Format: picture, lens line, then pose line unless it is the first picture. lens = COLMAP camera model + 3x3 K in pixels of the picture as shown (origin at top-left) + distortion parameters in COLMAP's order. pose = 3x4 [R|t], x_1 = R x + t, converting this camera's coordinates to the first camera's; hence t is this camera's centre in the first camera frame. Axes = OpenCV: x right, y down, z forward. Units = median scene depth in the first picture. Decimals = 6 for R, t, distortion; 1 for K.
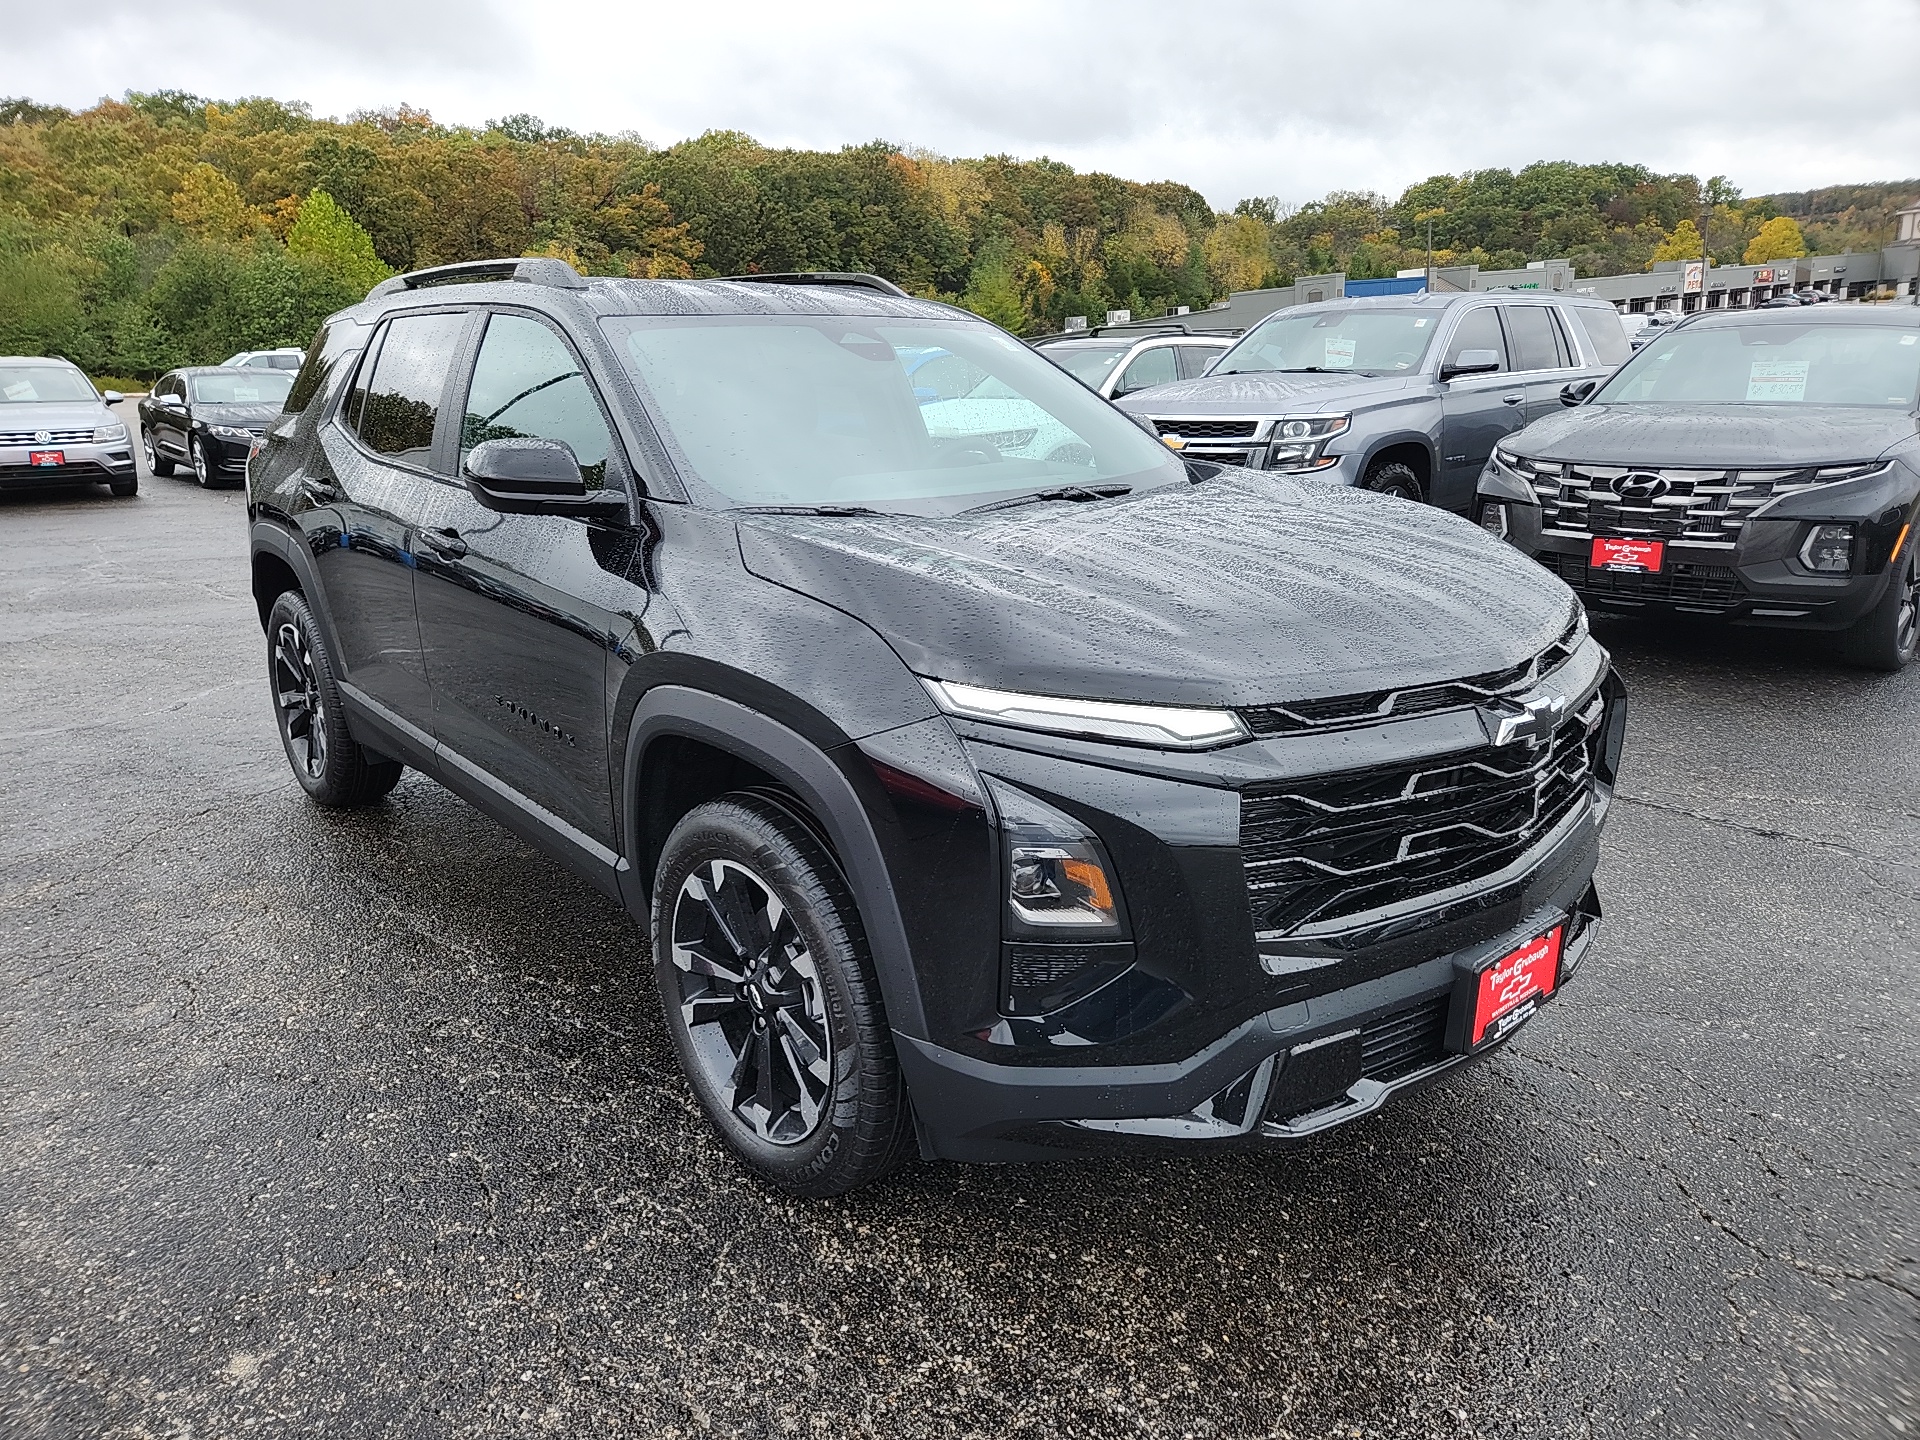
lens RADIAL K [[1278.0, 0, 931.4], [0, 1278.0, 710.3], [0, 0, 1]] dist [0.059093, -0.047583]
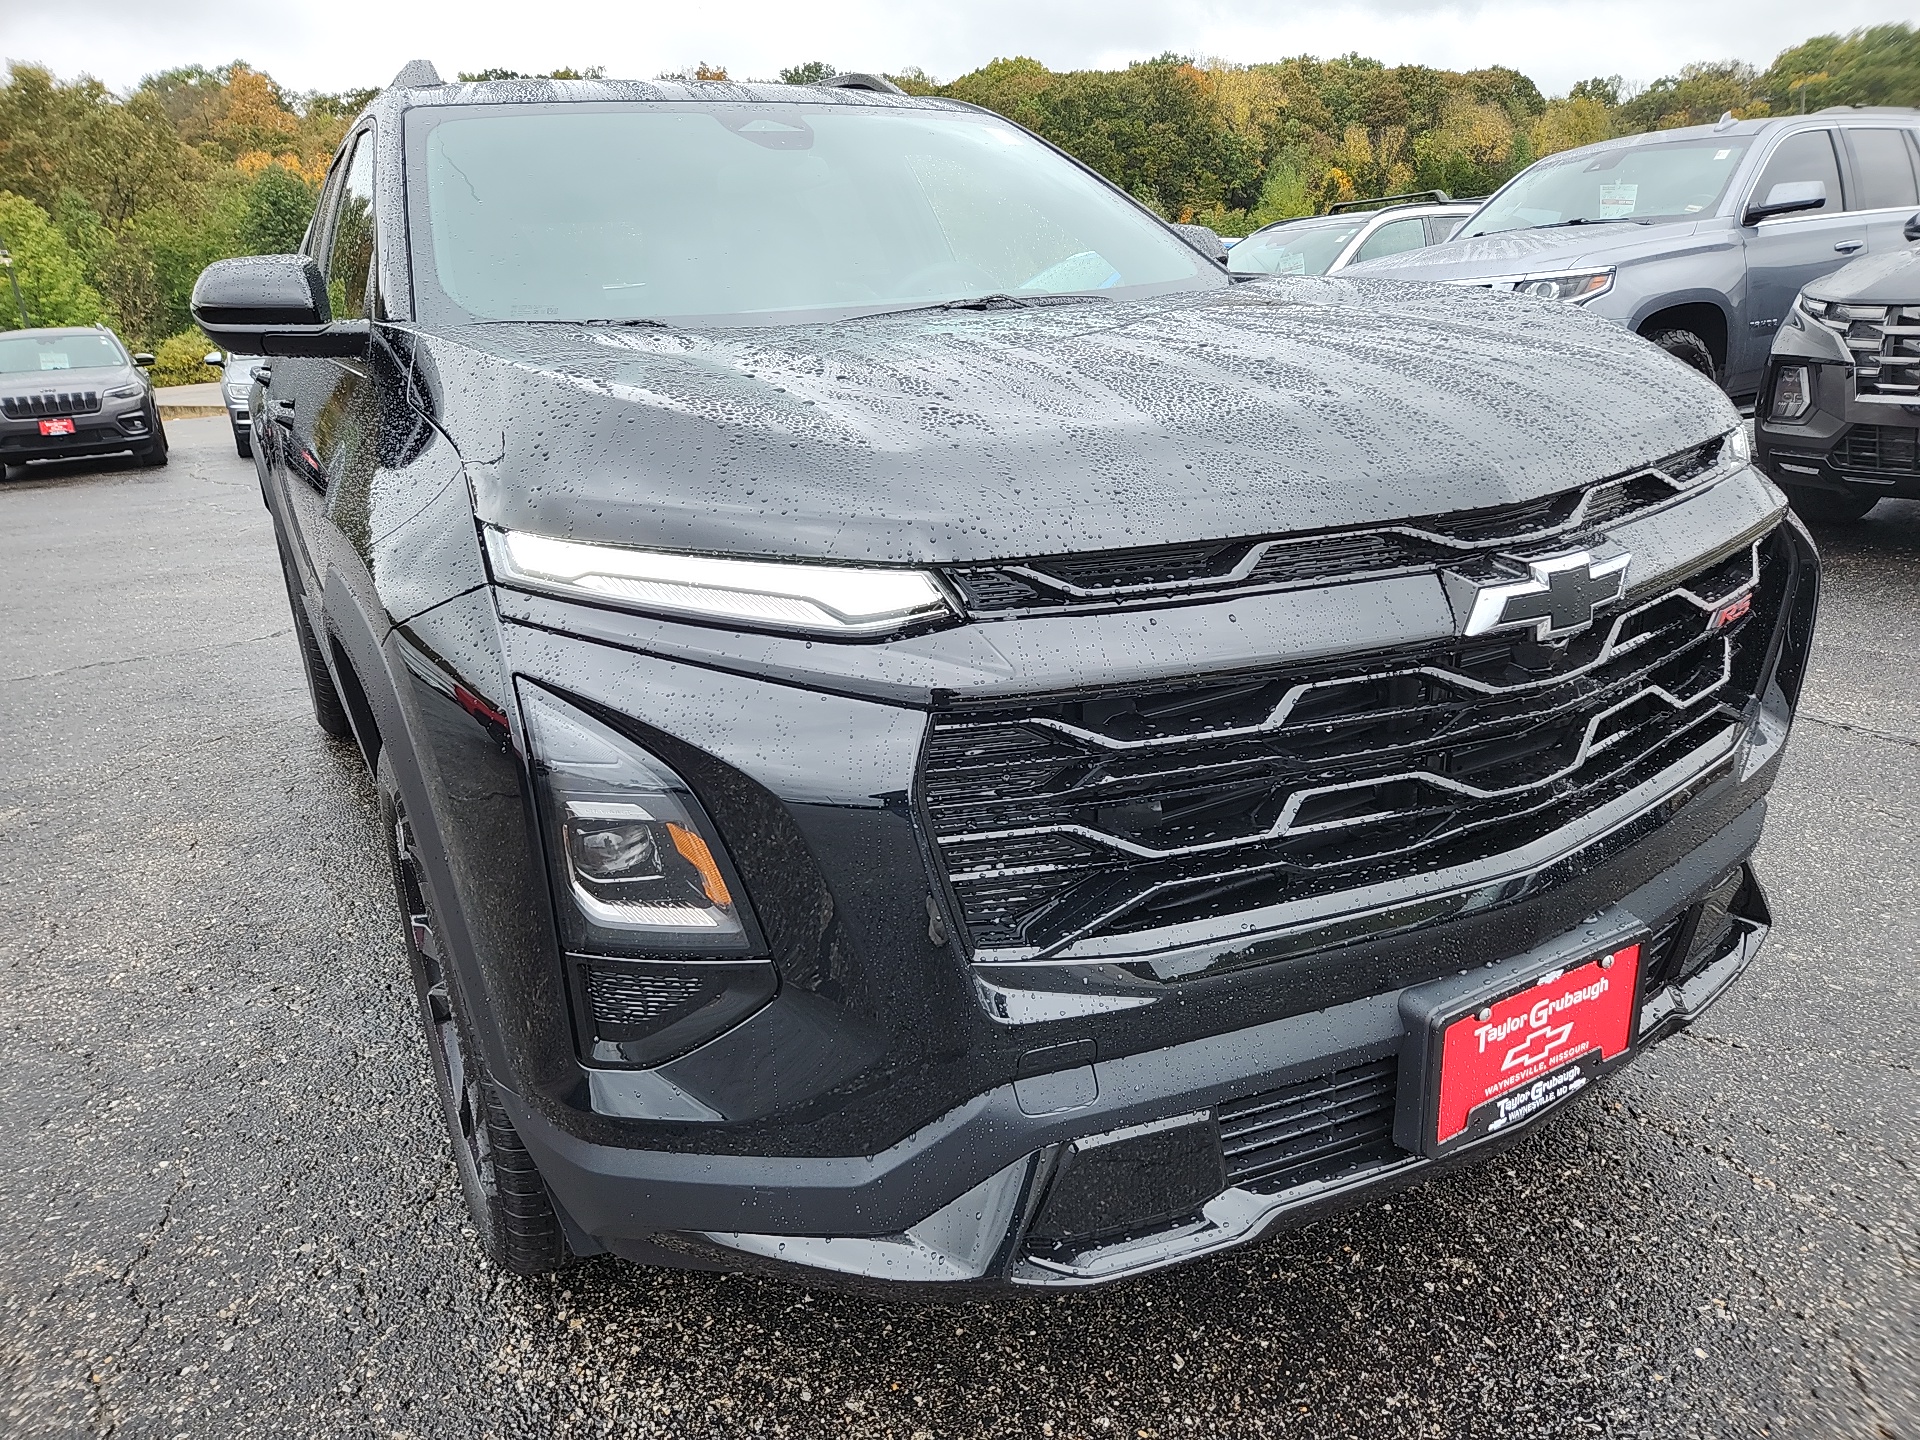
lens RADIAL K [[1278.0, 0, 961.1], [0, 1278.0, 730.9], [0, 0, 1]] dist [0.059093, -0.047583]
pose [[0.980422, 0.010336, -0.196636, 0.270754], [0.001720, 0.998134, 0.061040, 0.027773], [0.196900, -0.060183, 0.978575, 0.327028]]
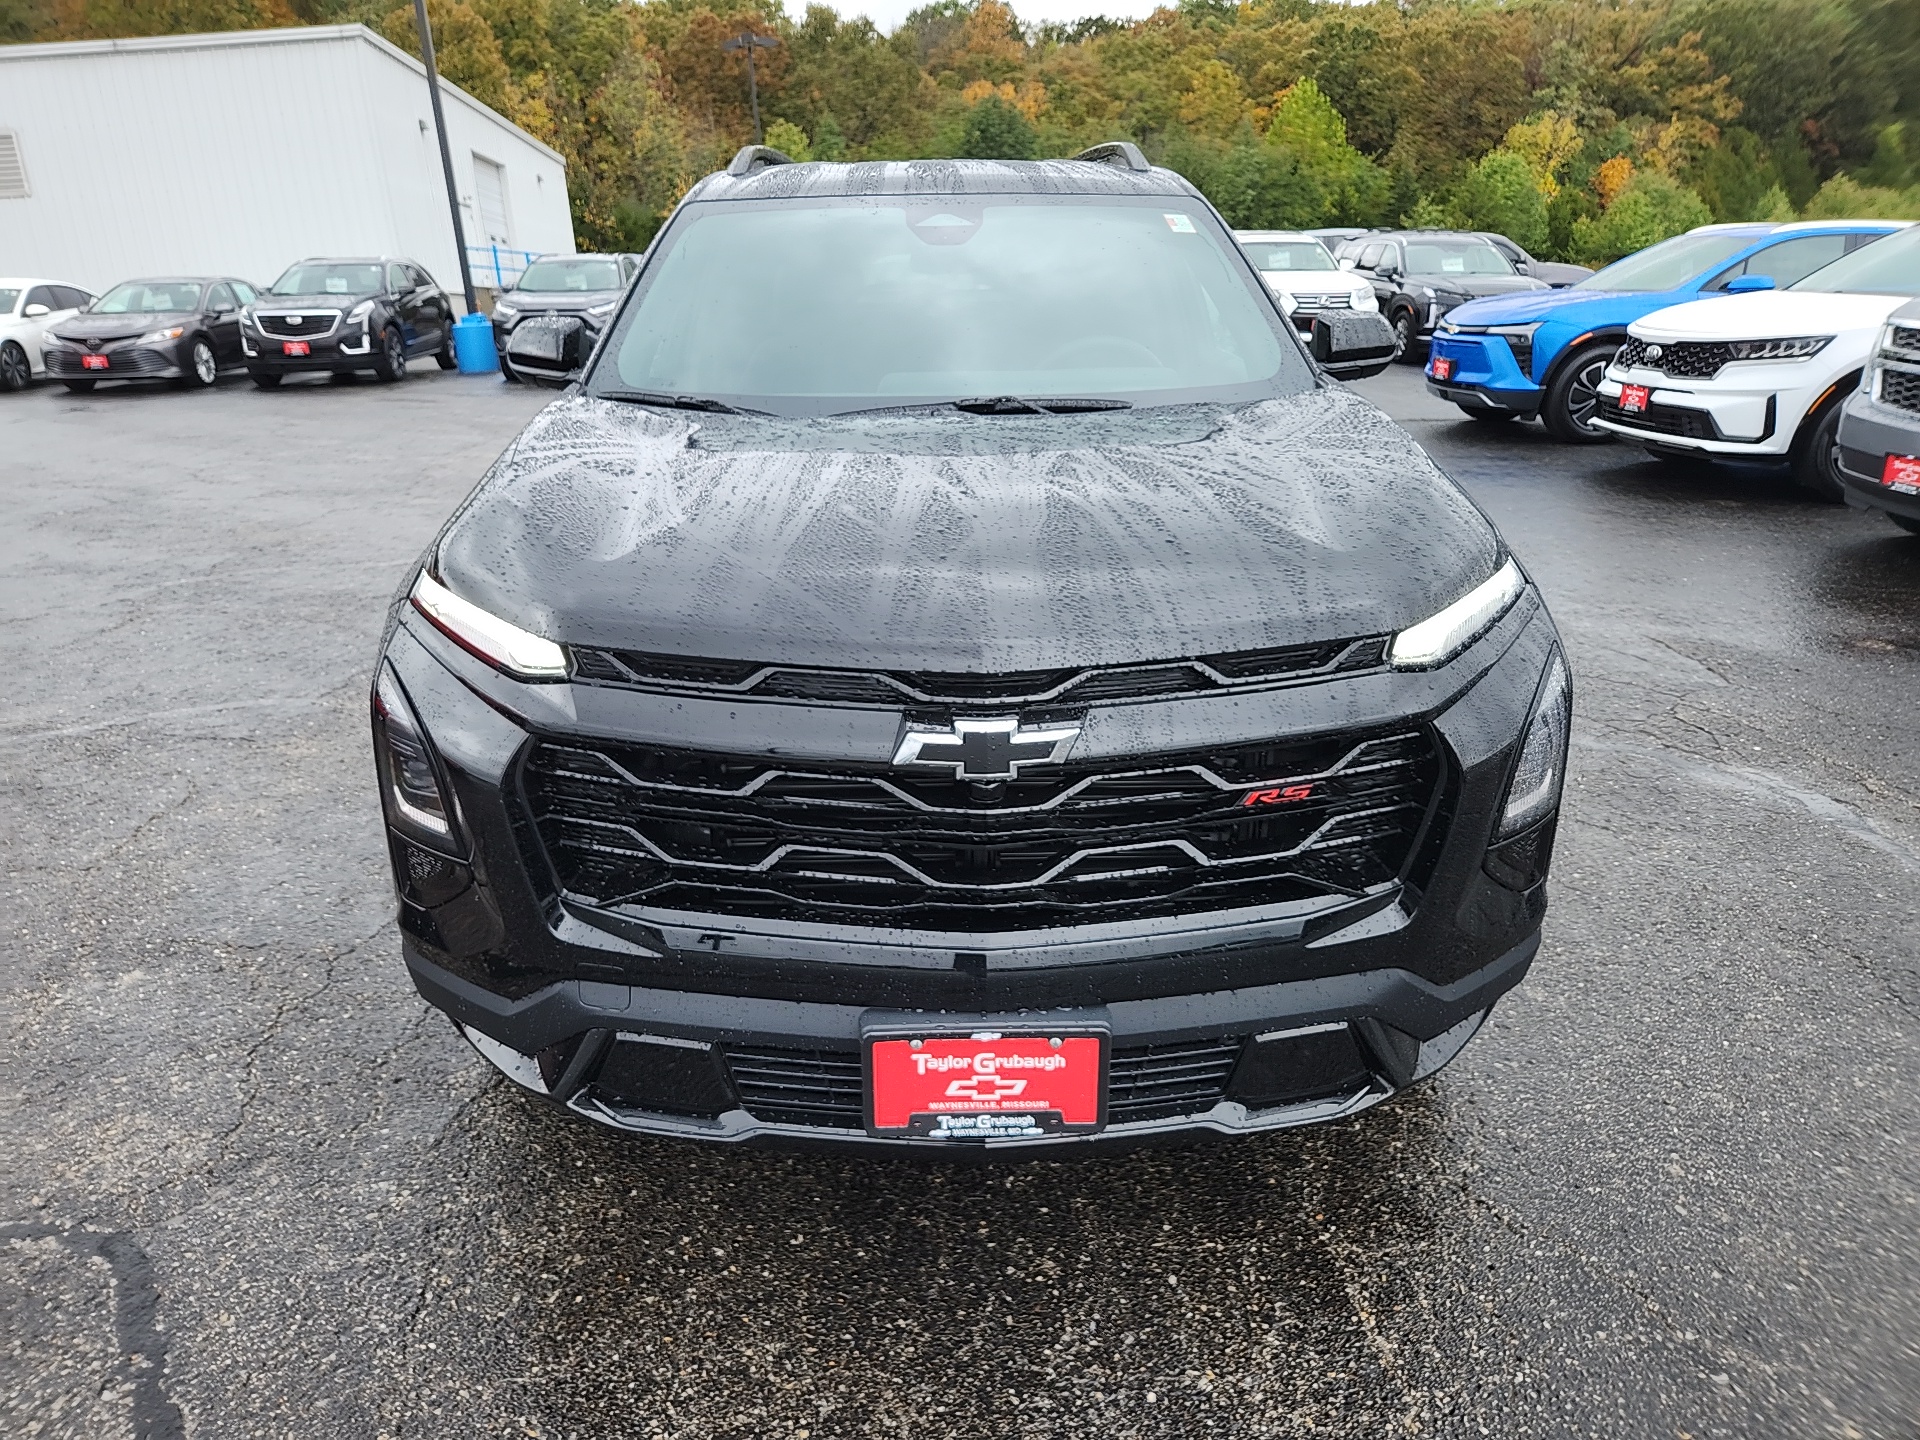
lens RADIAL K [[1278.0, 0, 928.8], [0, 1278.0, 731.5], [0, 0, 1]] dist [0.059093, -0.047583]
pose [[0.770125, 0.221979, -0.598024, 0.736244], [-0.165909, 0.974937, 0.148229, -0.087491], [0.615940, -0.014937, 0.787652, 0.337563]]
